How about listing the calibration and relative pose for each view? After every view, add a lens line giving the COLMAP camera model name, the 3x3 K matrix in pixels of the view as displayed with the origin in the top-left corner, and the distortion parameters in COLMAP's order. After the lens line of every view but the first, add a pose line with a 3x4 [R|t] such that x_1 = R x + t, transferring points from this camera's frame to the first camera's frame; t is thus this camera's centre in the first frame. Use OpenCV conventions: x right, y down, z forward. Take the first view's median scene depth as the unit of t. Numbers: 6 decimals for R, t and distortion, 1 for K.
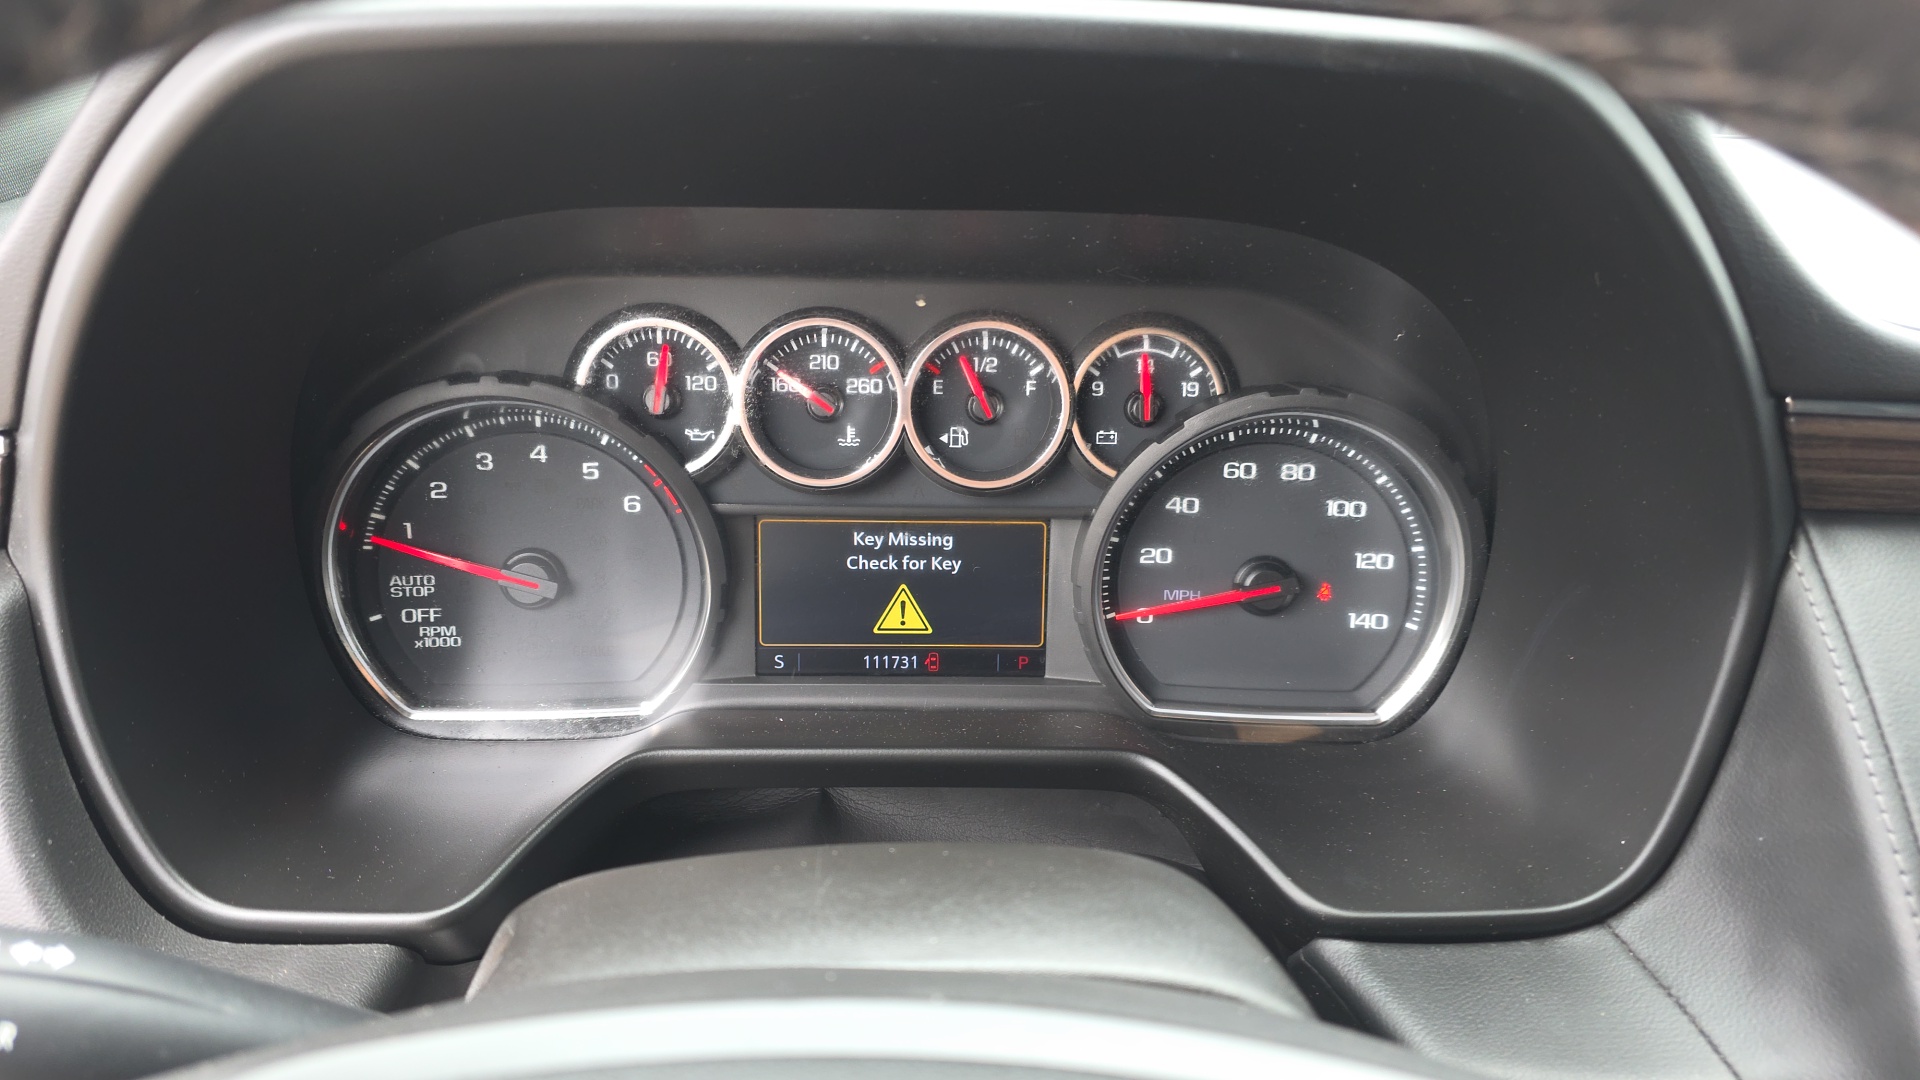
lens RADIAL K [[1302.3, 0, 946.7], [0, 1302.3, 547.7], [0, 0, 1]] dist [0.056763, -0.060438]
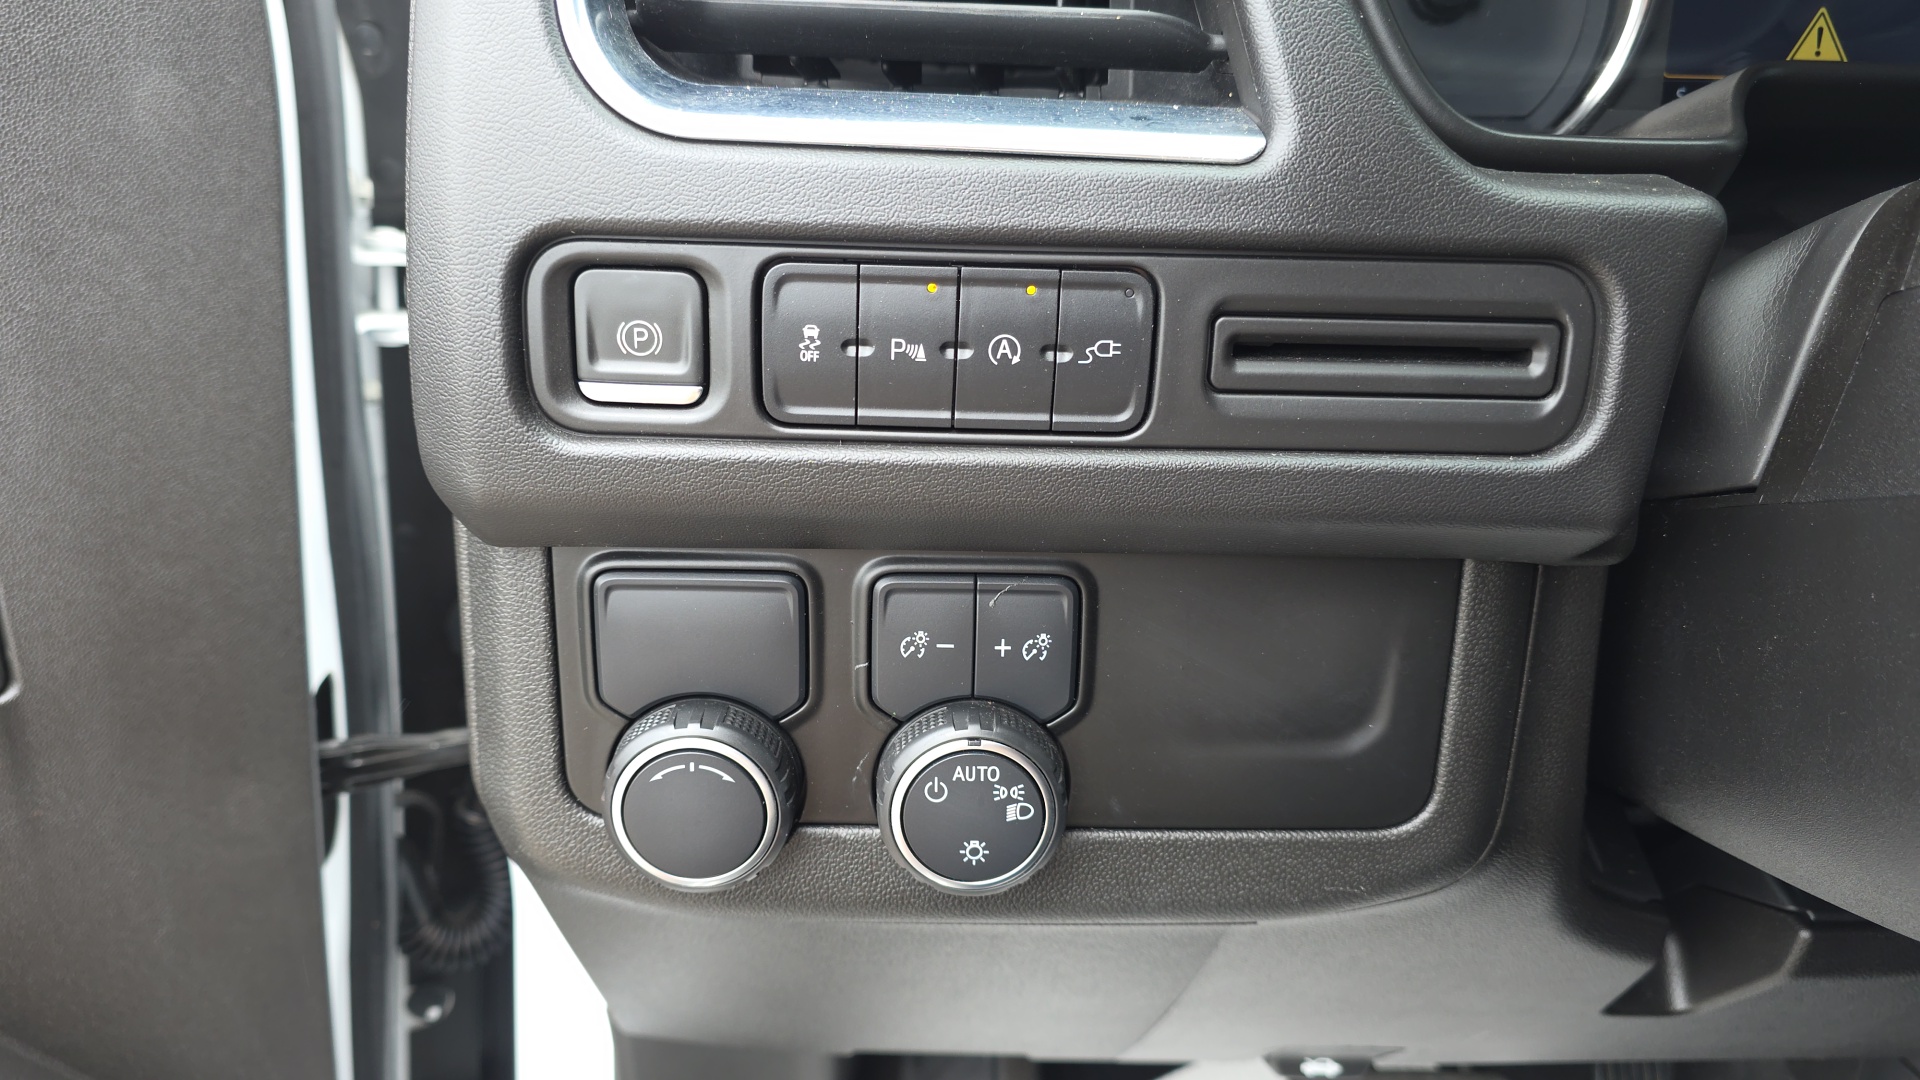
lens RADIAL K [[1302.3, 0, 948.3], [0, 1302.3, 538.2], [0, 0, 1]] dist [0.056763, -0.060438]
pose [[0.999914, -0.000572, 0.013112, -0.681502], [0.000077, 0.999289, 0.037701, 0.377777], [-0.013124, -0.037696, 0.999203, 0.102221]]
